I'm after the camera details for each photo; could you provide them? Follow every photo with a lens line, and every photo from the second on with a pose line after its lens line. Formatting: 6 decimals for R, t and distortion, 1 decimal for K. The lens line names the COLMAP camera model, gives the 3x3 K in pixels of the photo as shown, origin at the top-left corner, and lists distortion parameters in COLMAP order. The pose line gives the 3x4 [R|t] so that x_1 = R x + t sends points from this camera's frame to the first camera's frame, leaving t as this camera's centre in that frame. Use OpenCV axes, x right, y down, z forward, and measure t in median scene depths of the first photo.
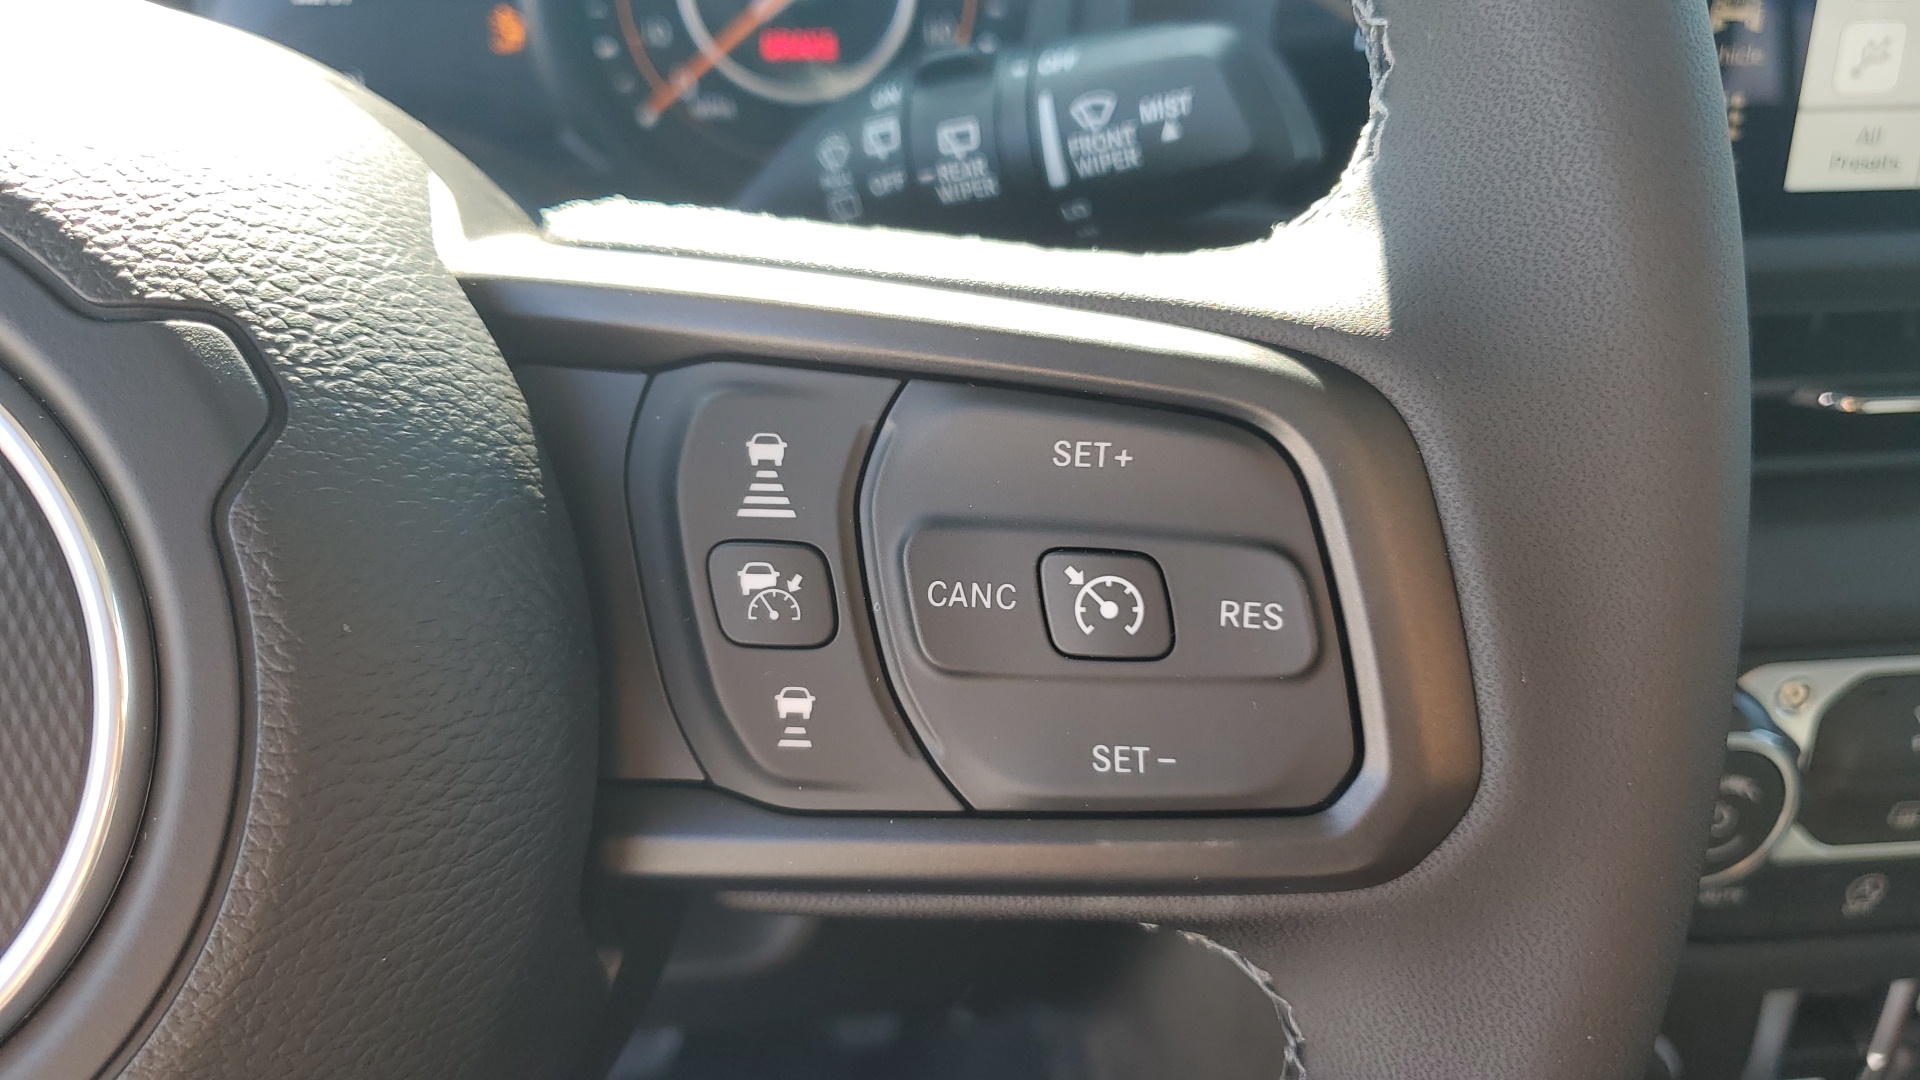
lens RADIAL K [[1500.6, 0, 973.2], [0, 1500.6, 538.9], [0, 0, 1]] dist [0.018664, 0.008374]
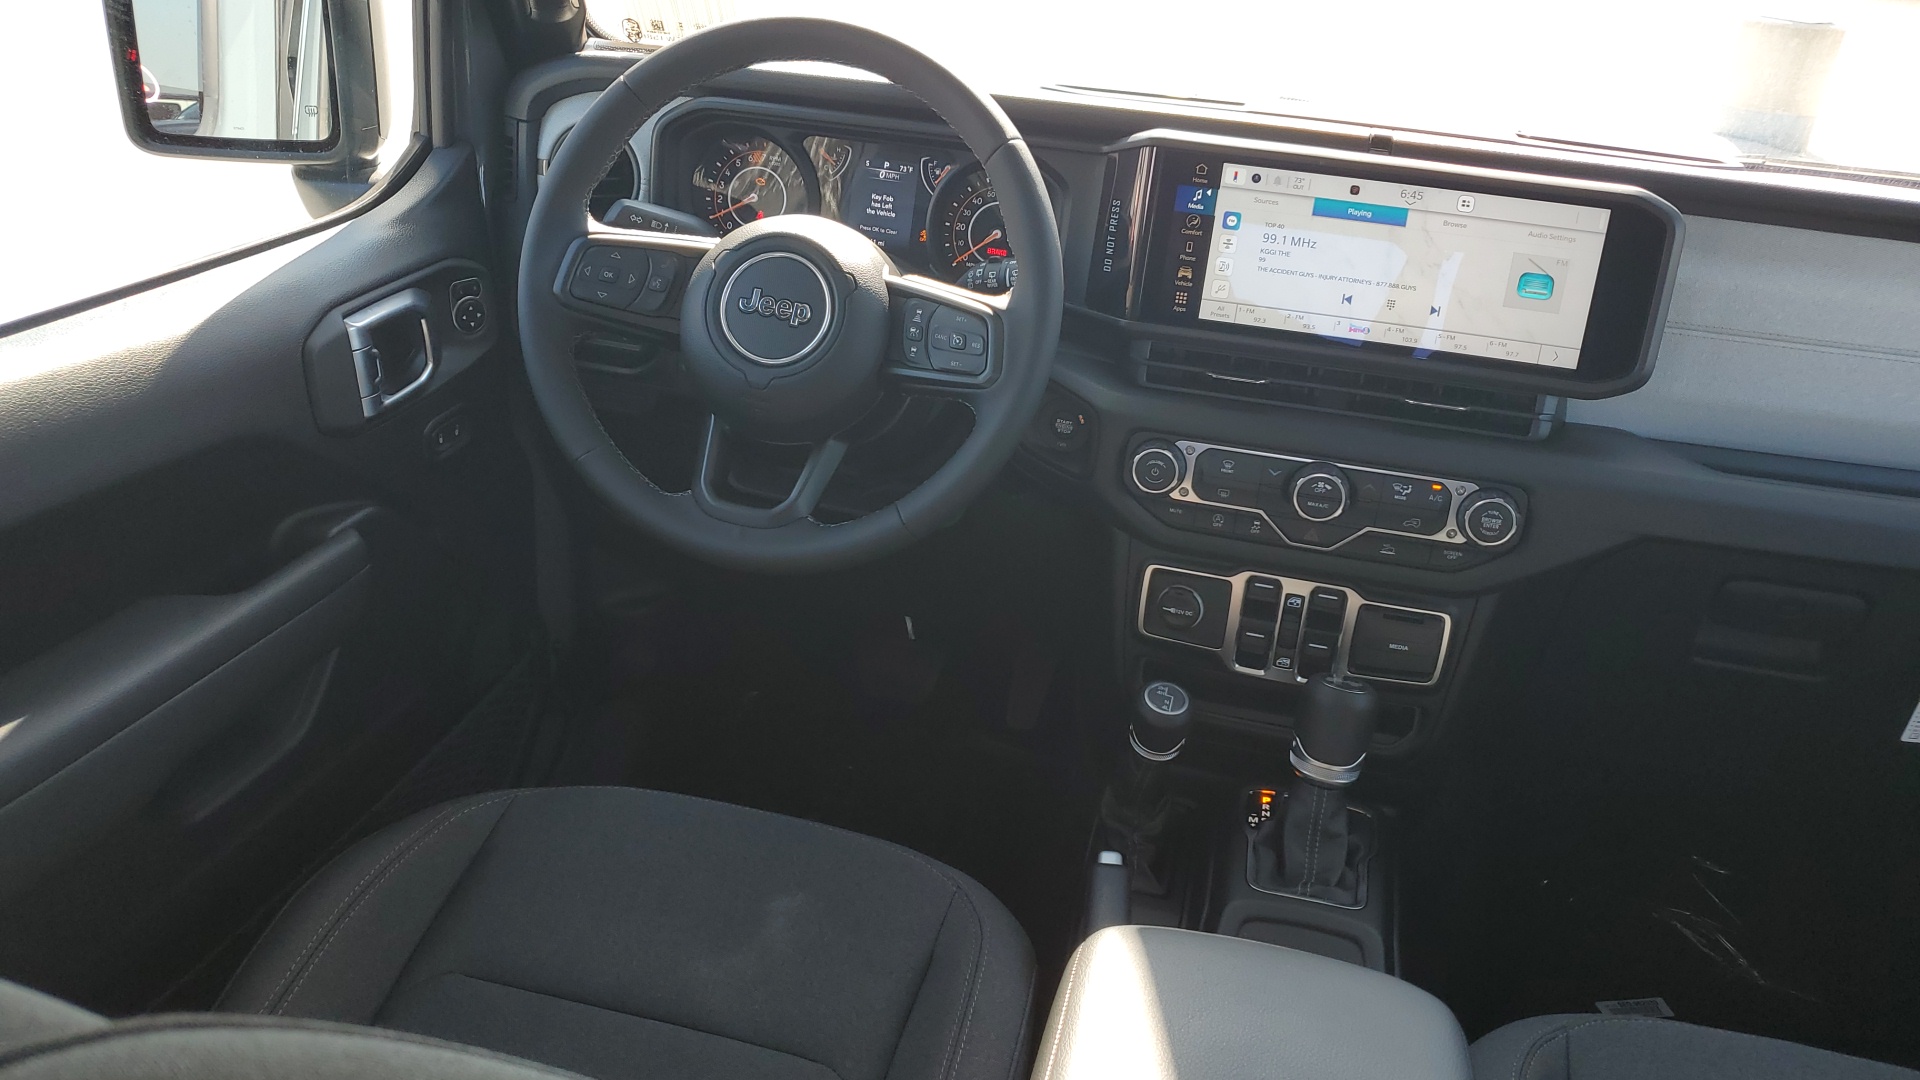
lens RADIAL K [[1513.9, 0, 915.7], [0, 1513.9, 543.9], [0, 0, 1]] dist [0.135100, -0.000577]
pose [[0.921145, 0.198953, -0.334530, 2.141446], [-0.234249, 0.969777, -0.068264, 1.310758], [0.310838, 0.141244, 0.939909, -4.830236]]
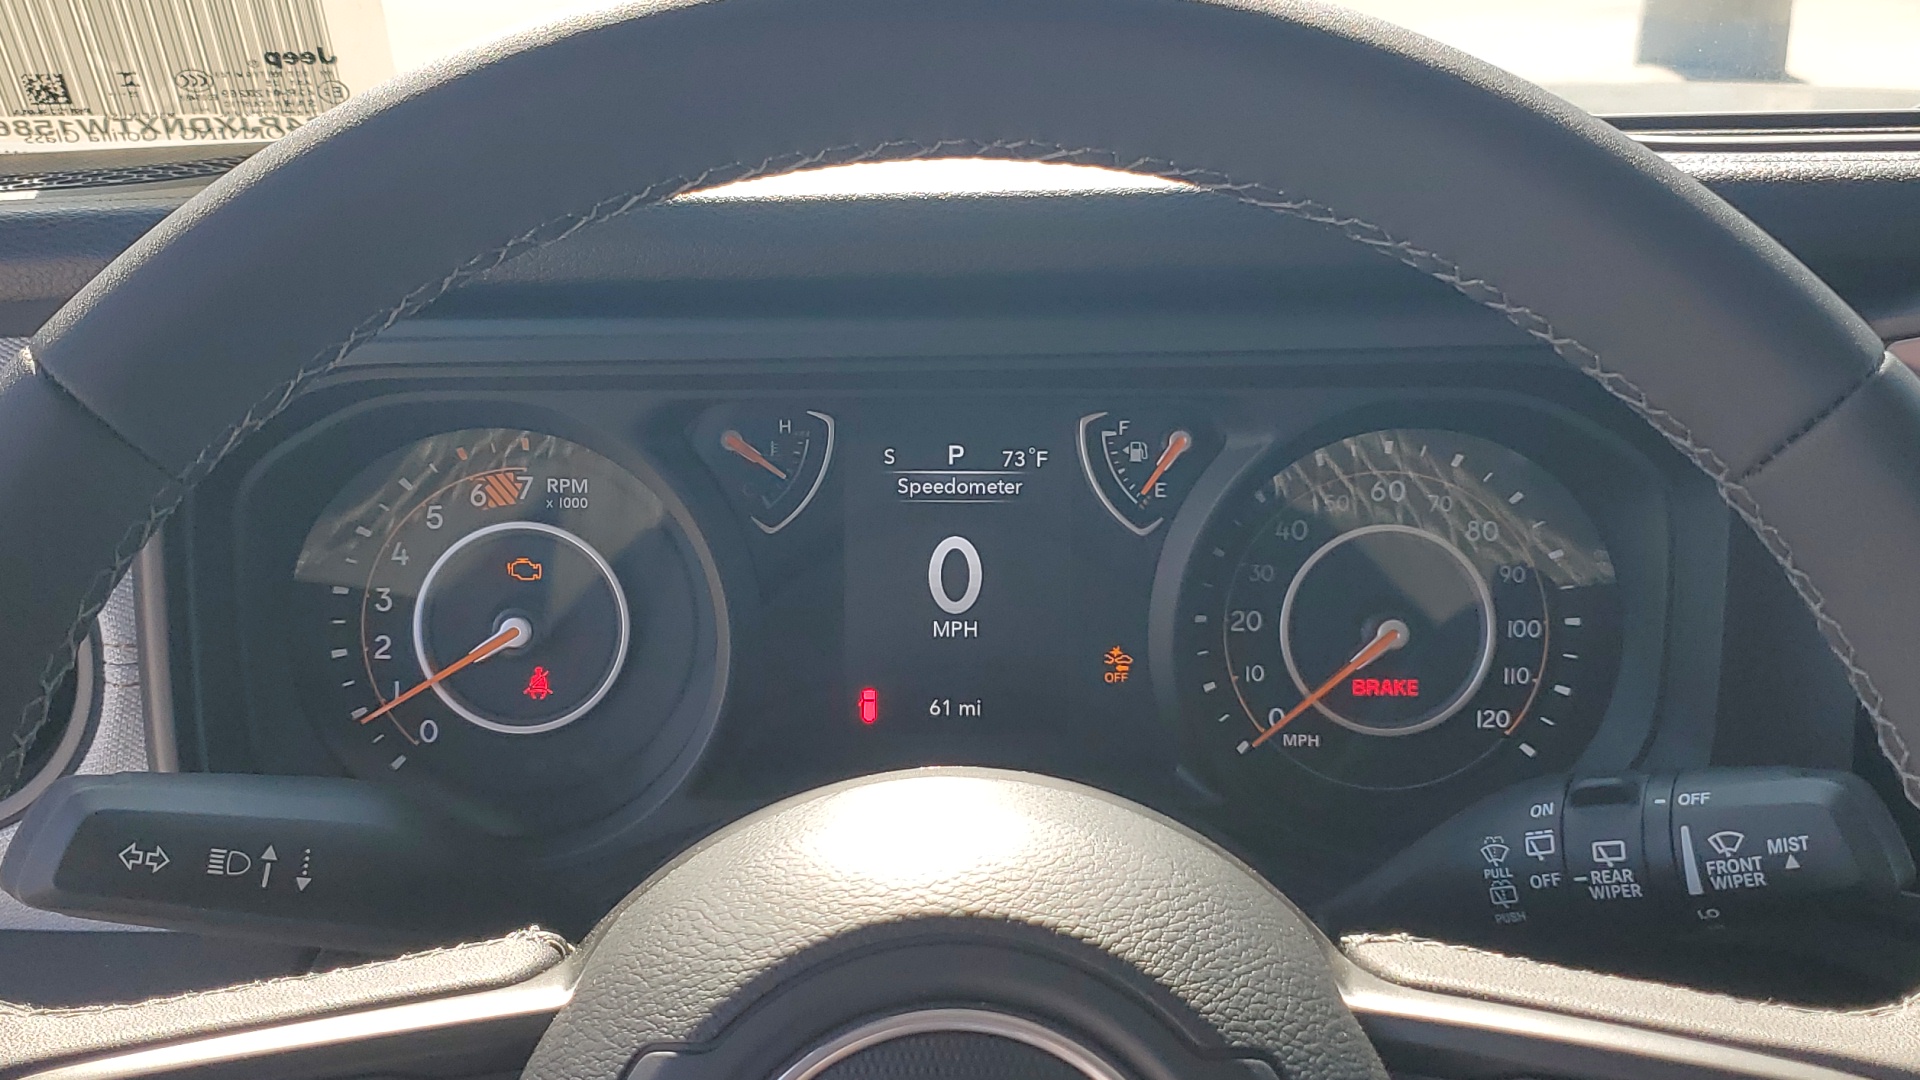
lens RADIAL K [[2346.4, 0, 960.0], [0, 2346.4, 540.0], [0, 0, 1]] dist [0.229704, -0.959544]
pose [[0.992502, 0.015021, -0.121306, -0.419885], [-0.041053, 0.975738, -0.215058, -0.100135], [0.115132, 0.218426, 0.969038, -1.392296]]
